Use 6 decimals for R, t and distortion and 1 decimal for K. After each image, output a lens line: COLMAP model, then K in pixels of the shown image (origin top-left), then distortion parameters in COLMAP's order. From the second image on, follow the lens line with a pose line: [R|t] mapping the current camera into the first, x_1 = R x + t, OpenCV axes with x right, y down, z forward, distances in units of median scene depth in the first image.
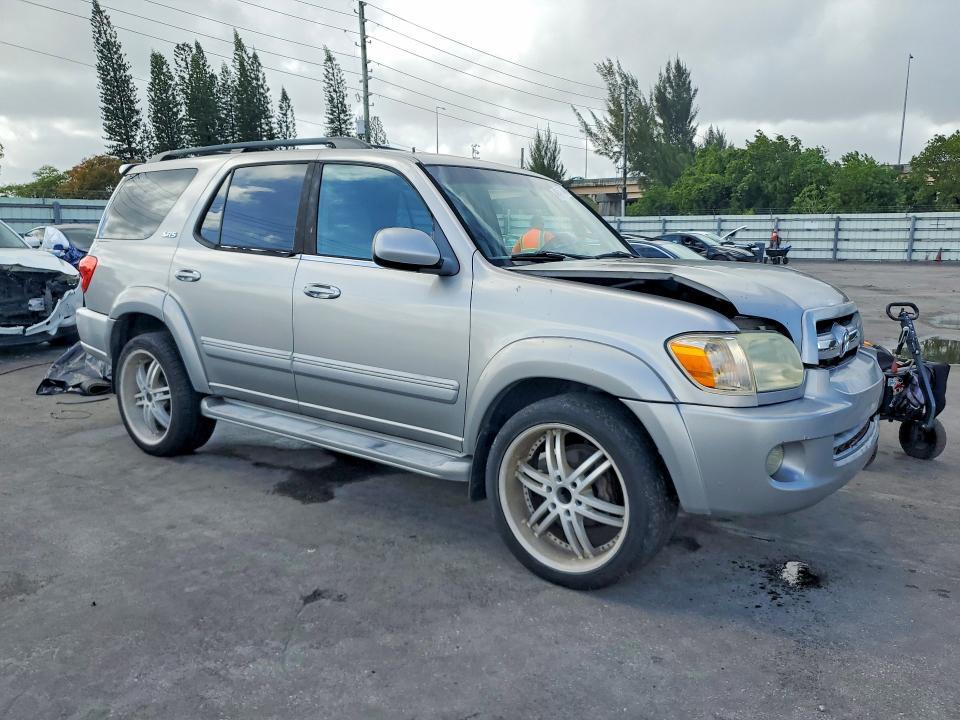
lens RADIAL K [[748.2, 0, 488.1], [0, 748.2, 363.0], [0, 0, 1]] dist [-0.001788, 0.012364]
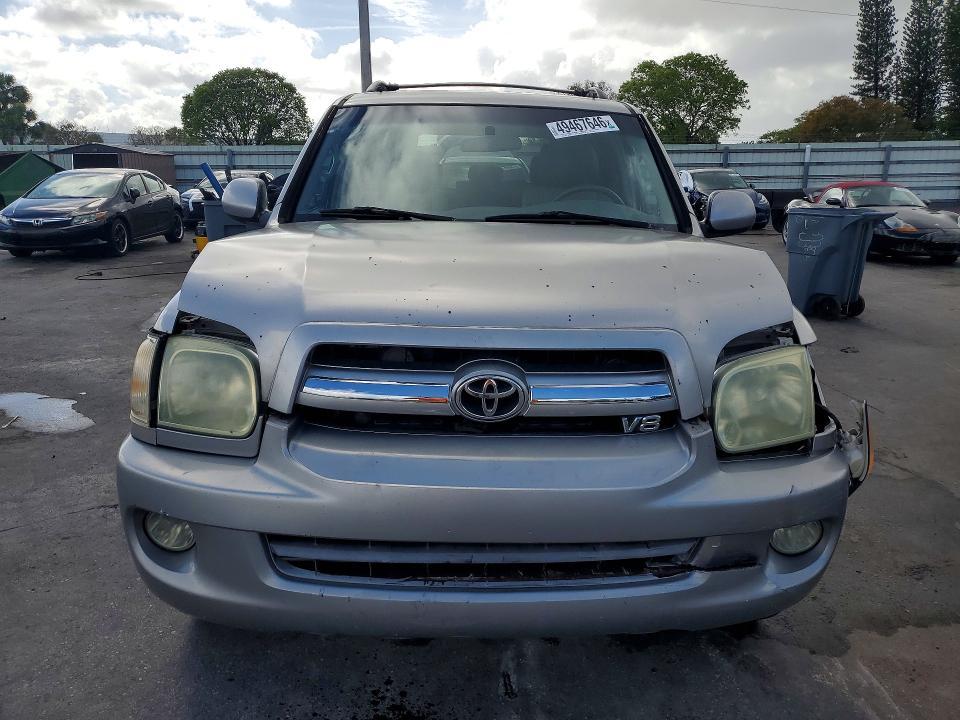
lens RADIAL K [[748.2, 0, 481.5], [0, 748.2, 355.1], [0, 0, 1]] dist [-0.001788, 0.012364]
pose [[0.616804, 0.172503, -0.767981, 0.913666], [-0.123266, 0.984820, 0.122208, -0.119726], [0.777405, 0.019288, 0.628705, 0.700676]]
